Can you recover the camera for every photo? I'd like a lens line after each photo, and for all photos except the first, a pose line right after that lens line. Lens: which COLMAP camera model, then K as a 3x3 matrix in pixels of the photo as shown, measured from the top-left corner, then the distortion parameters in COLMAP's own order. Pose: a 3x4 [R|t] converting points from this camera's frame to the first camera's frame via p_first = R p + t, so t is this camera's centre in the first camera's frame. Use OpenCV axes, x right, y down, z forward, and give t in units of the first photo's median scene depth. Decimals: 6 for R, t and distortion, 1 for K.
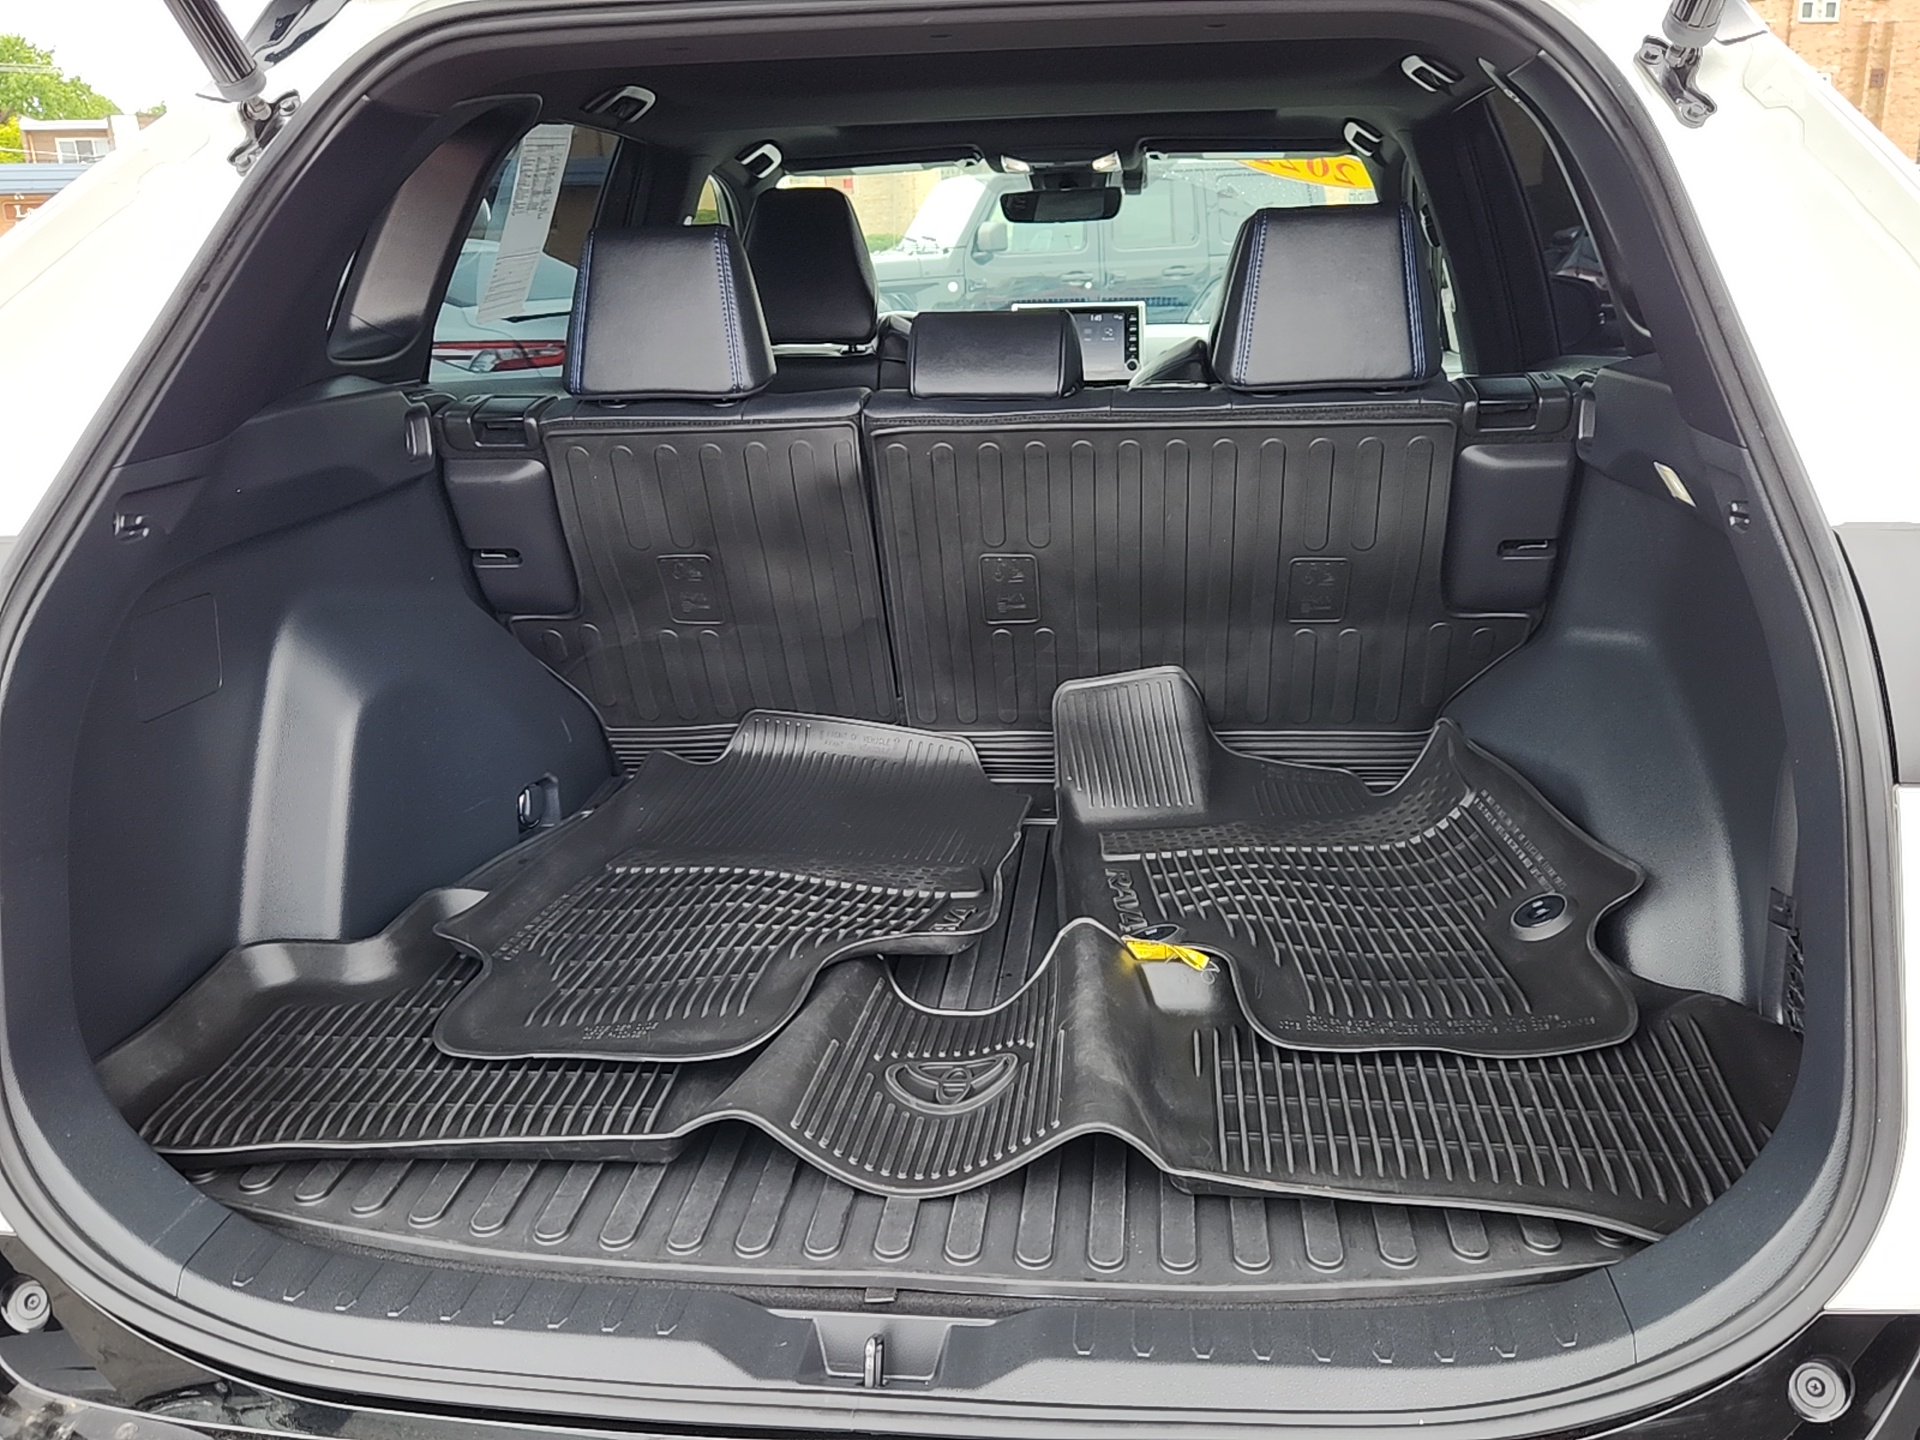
lens RADIAL K [[1653.1, 0, 969.9], [0, 1653.1, 721.7], [0, 0, 1]] dist [0.118284, -0.156923]
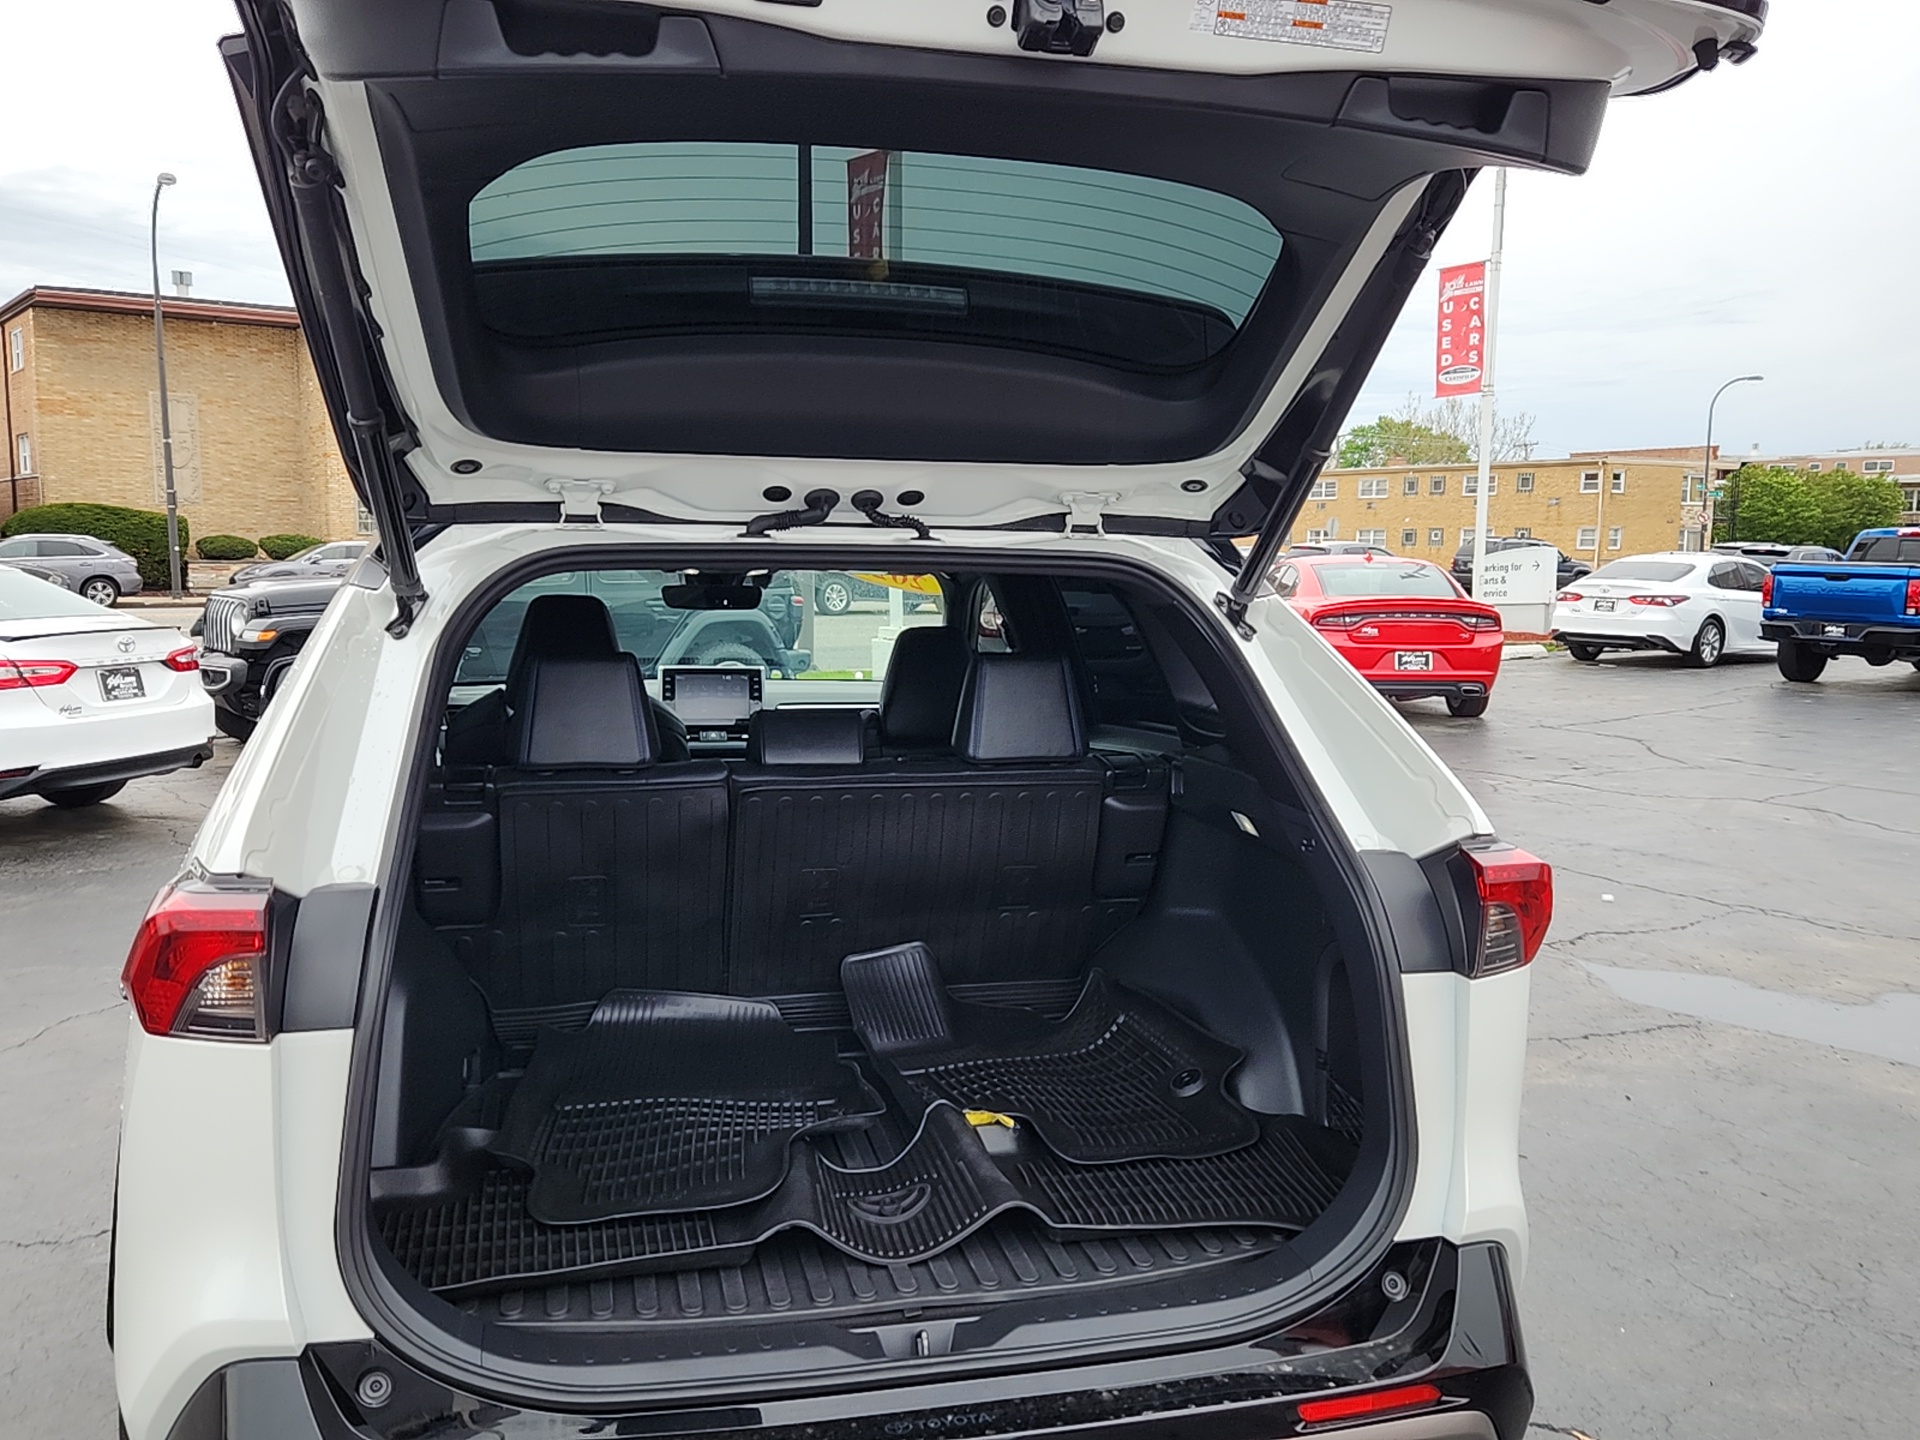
lens RADIAL K [[1653.1, 0, 969.9], [0, 1653.1, 721.7], [0, 0, 1]] dist [0.118284, -0.156923]
pose [[0.938263, 0.004655, 0.345890, -0.393995], [0.056880, 0.984224, -0.167536, 0.026378], [-0.341213, 0.176867, 0.923196, -0.466869]]
